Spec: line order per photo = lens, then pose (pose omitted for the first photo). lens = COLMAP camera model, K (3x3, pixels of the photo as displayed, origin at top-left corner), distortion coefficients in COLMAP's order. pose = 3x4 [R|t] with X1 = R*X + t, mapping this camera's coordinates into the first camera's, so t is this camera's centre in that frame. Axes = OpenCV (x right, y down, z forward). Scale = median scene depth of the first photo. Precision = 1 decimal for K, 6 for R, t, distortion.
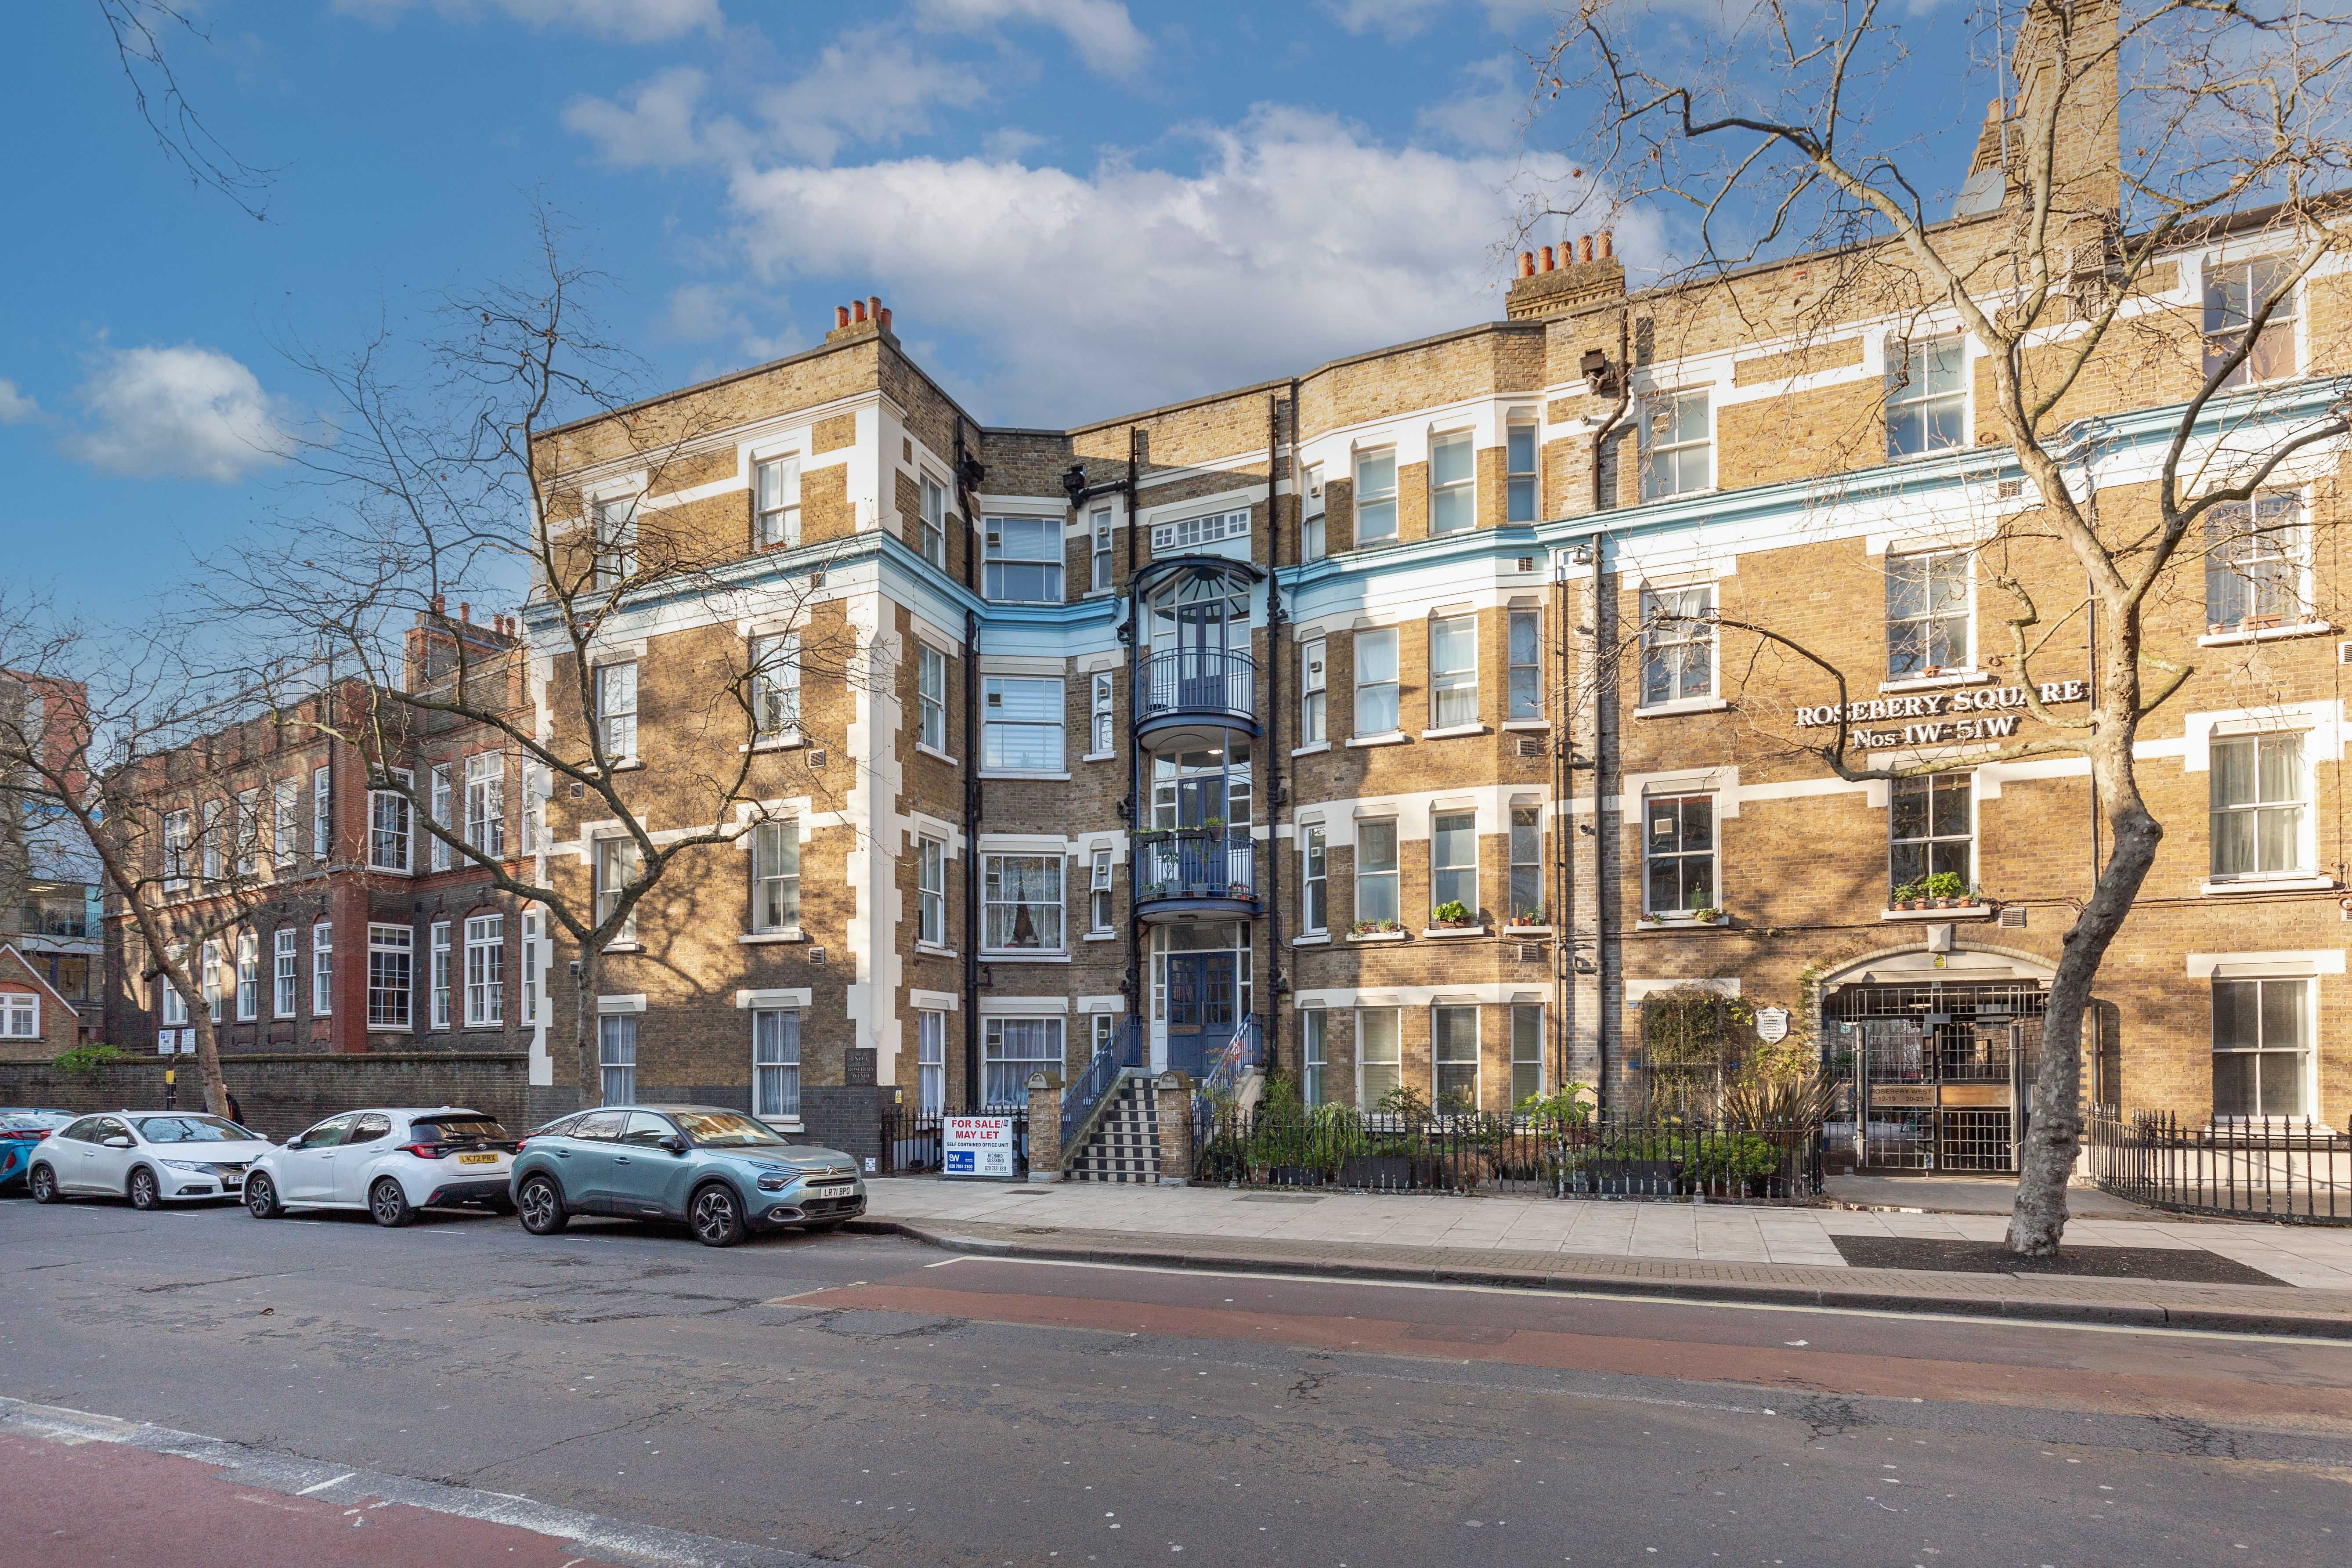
lens RADIAL K [[1114.4, 0, 1195.3], [0, 1114.4, 786.7], [0, 0, 1]] dist [-0.000624, -0.000219]
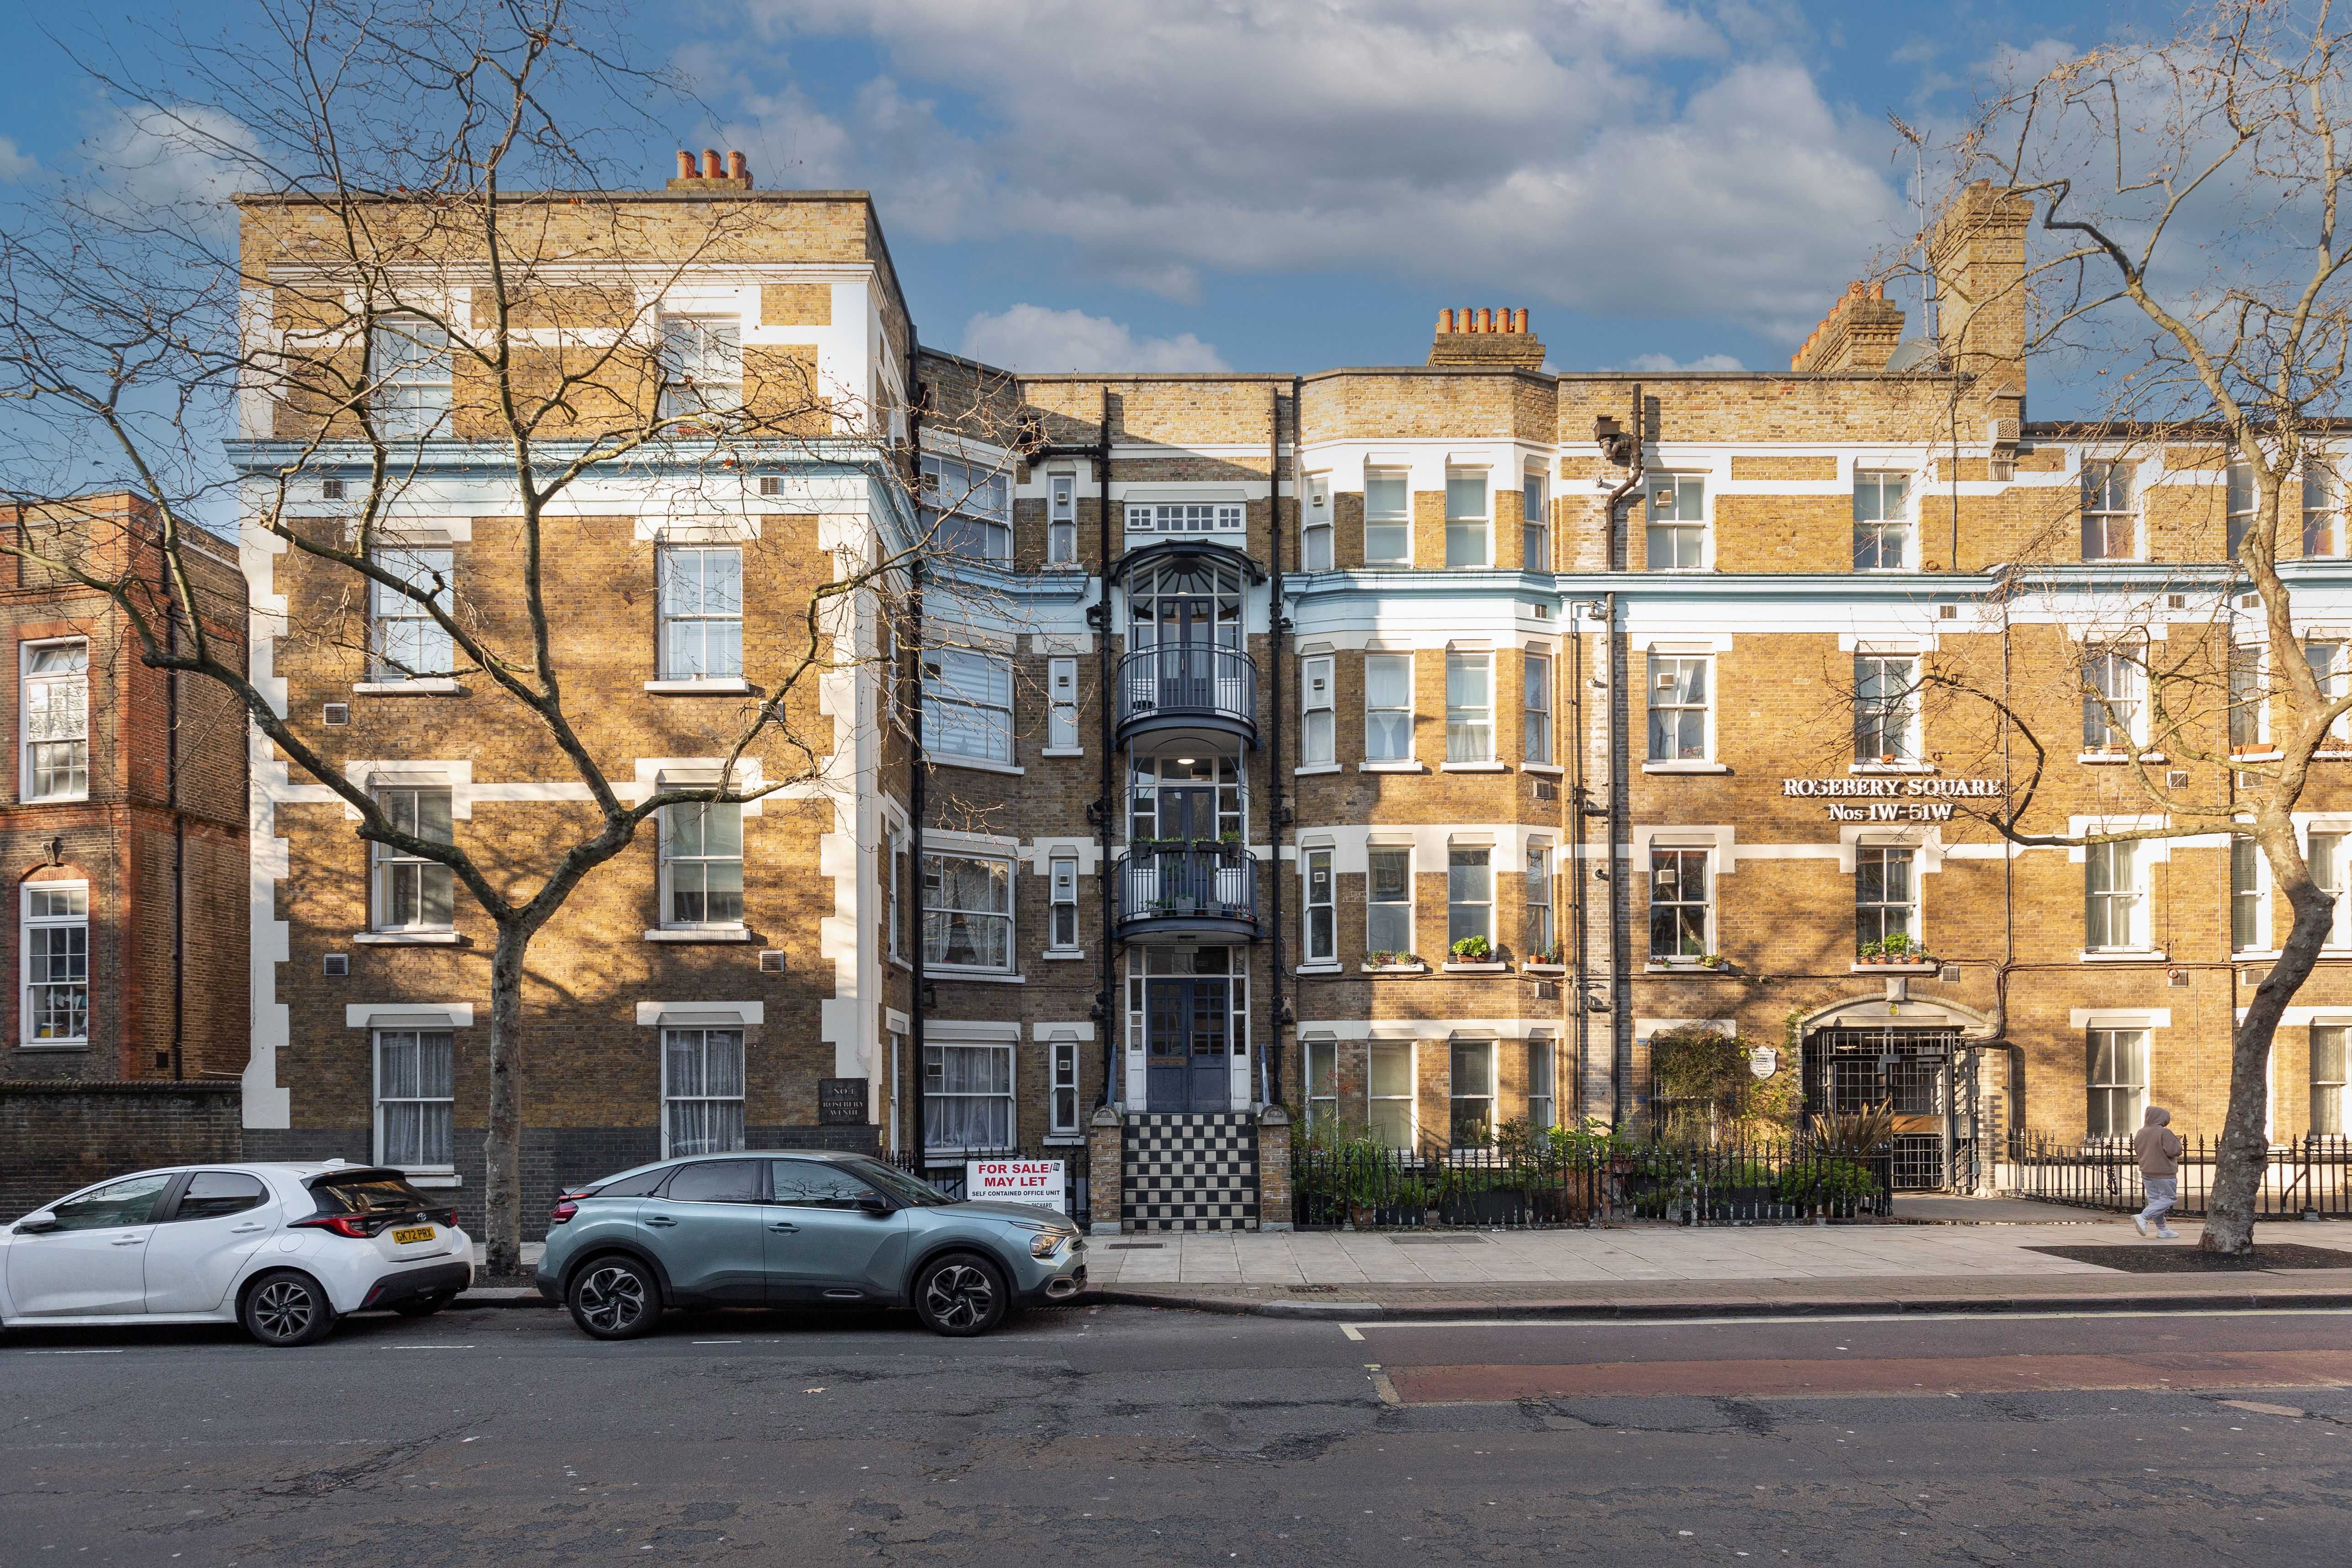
lens RADIAL K [[1114.5, 0, 1147.3], [0, 1114.5, 859.8], [0, 0, 1]] dist [-0.000624, -0.000219]
pose [[0.924511, 0.080815, 0.372490, -0.418588], [-0.090649, 0.995843, 0.008931, 0.053111], [-0.370219, -0.042023, 0.927993, 0.187725]]
